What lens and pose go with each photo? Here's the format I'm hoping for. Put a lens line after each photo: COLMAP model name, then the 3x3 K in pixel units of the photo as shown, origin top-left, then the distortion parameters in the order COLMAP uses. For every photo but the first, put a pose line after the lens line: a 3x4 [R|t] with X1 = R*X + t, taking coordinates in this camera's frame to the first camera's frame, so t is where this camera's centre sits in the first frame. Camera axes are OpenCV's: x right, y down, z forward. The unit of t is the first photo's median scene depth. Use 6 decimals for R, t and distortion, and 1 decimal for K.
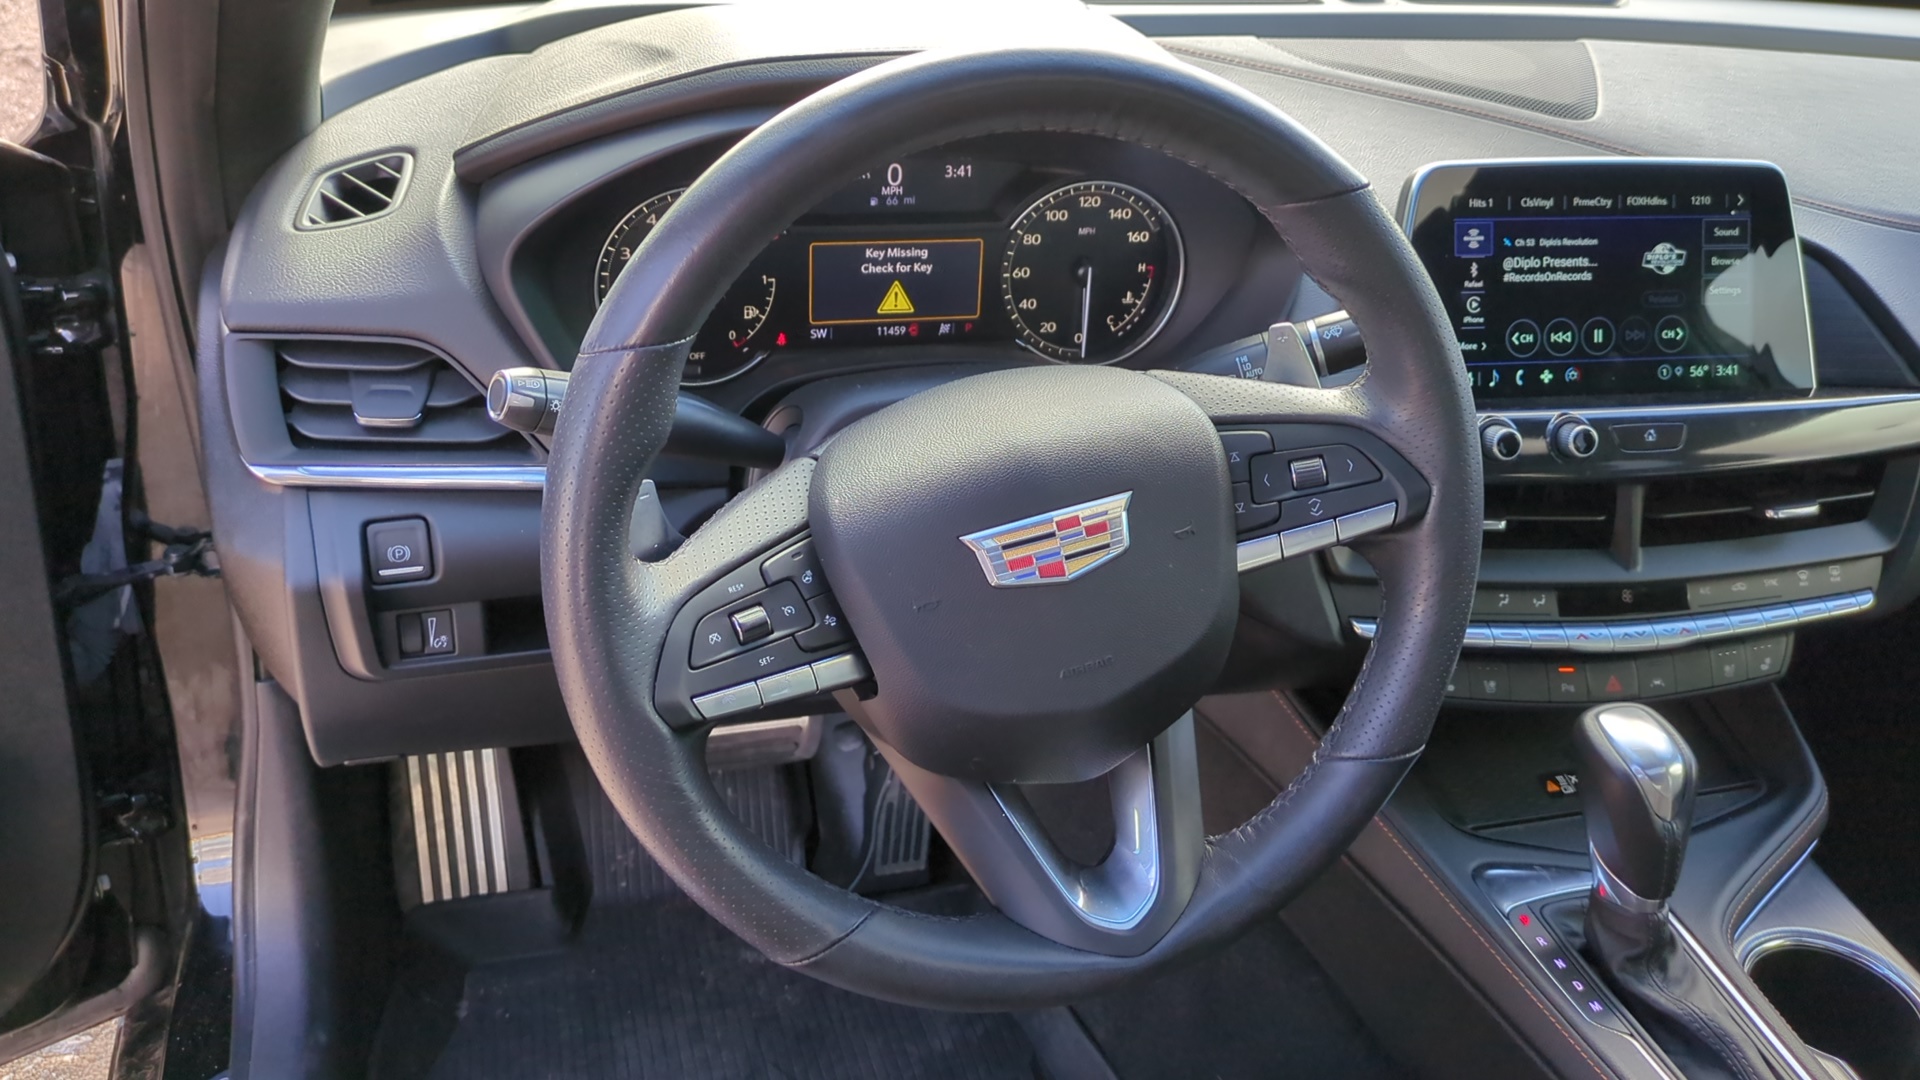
lens RADIAL K [[1643.2, 0, 956.3], [0, 1643.2, 546.0], [0, 0, 1]] dist [0.040580, -0.064834]
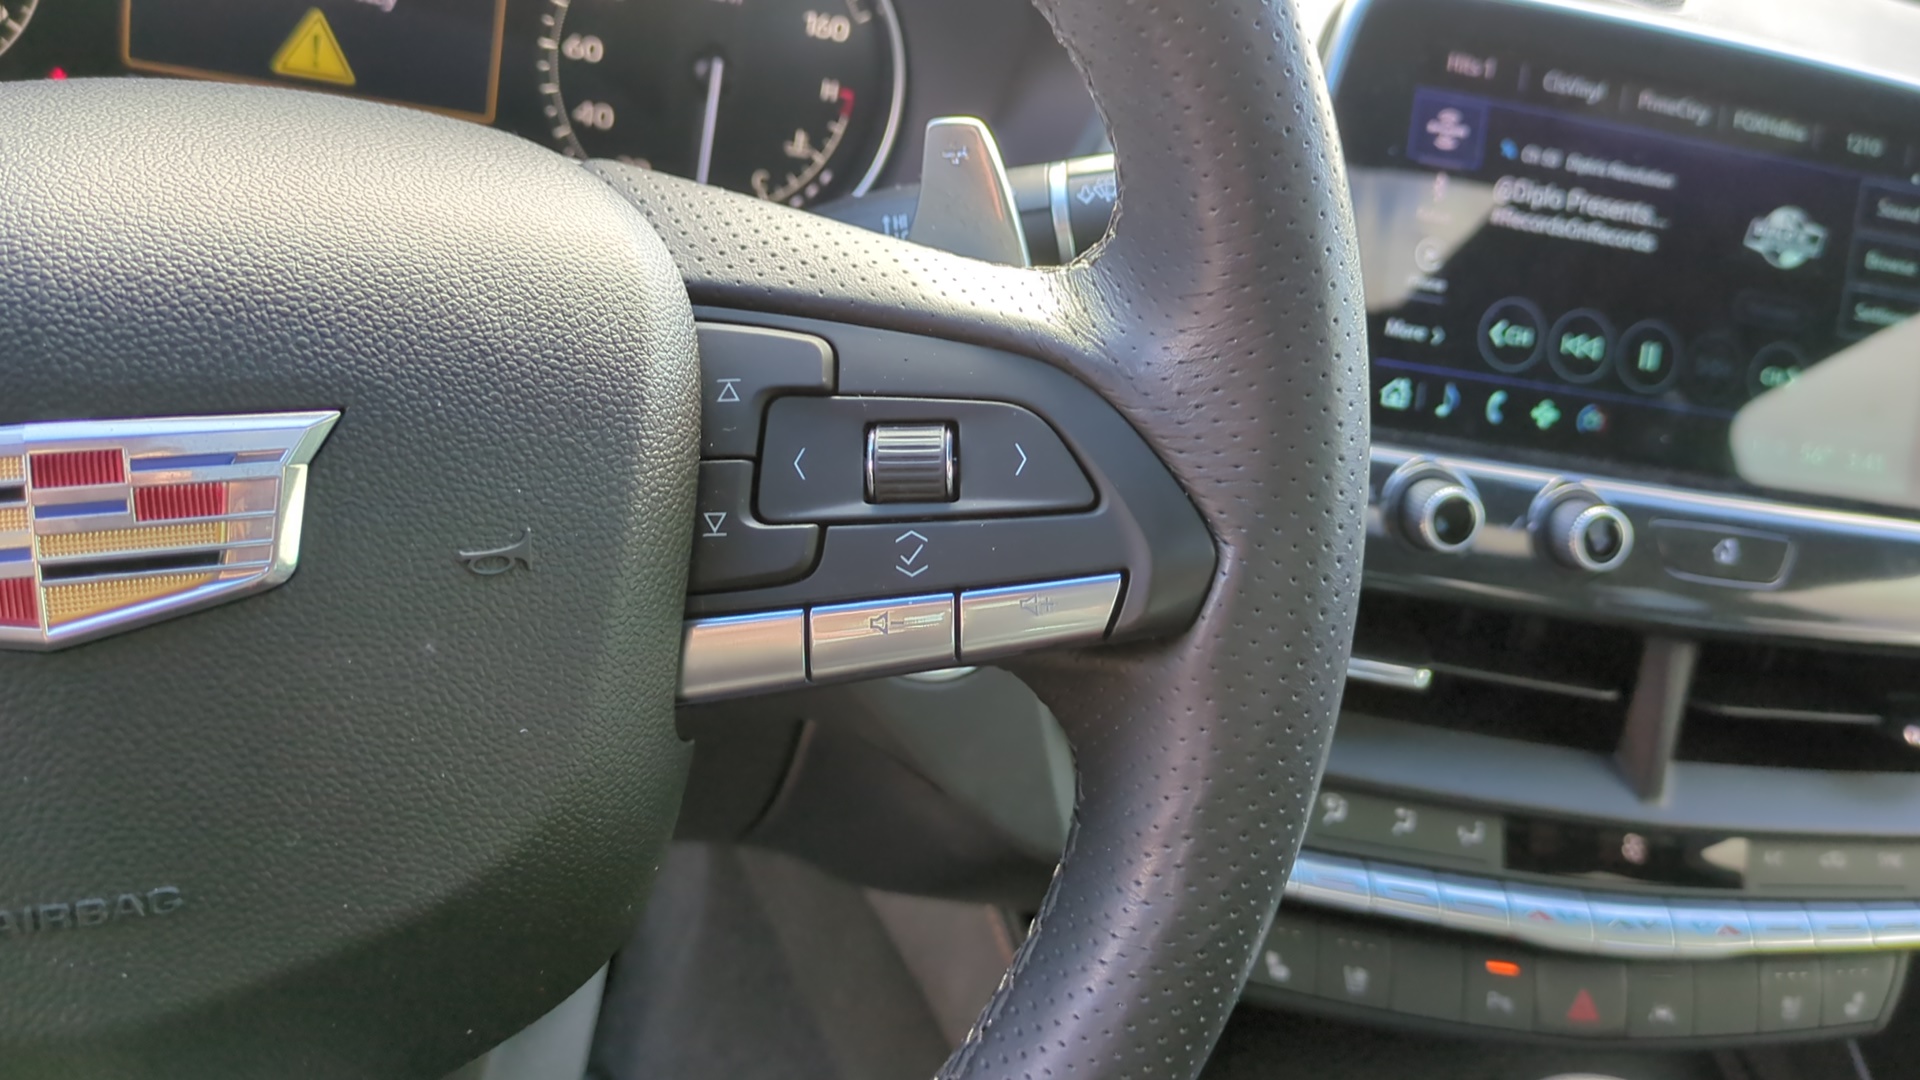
lens RADIAL K [[1643.2, 0, 974.0], [0, 1643.2, 543.2], [0, 0, 1]] dist [0.040580, -0.064834]
pose [[0.986862, 0.159246, 0.027293, 0.168096], [-0.157936, 0.986429, -0.044870, -0.008750], [-0.034068, 0.039970, 0.998620, 0.475795]]
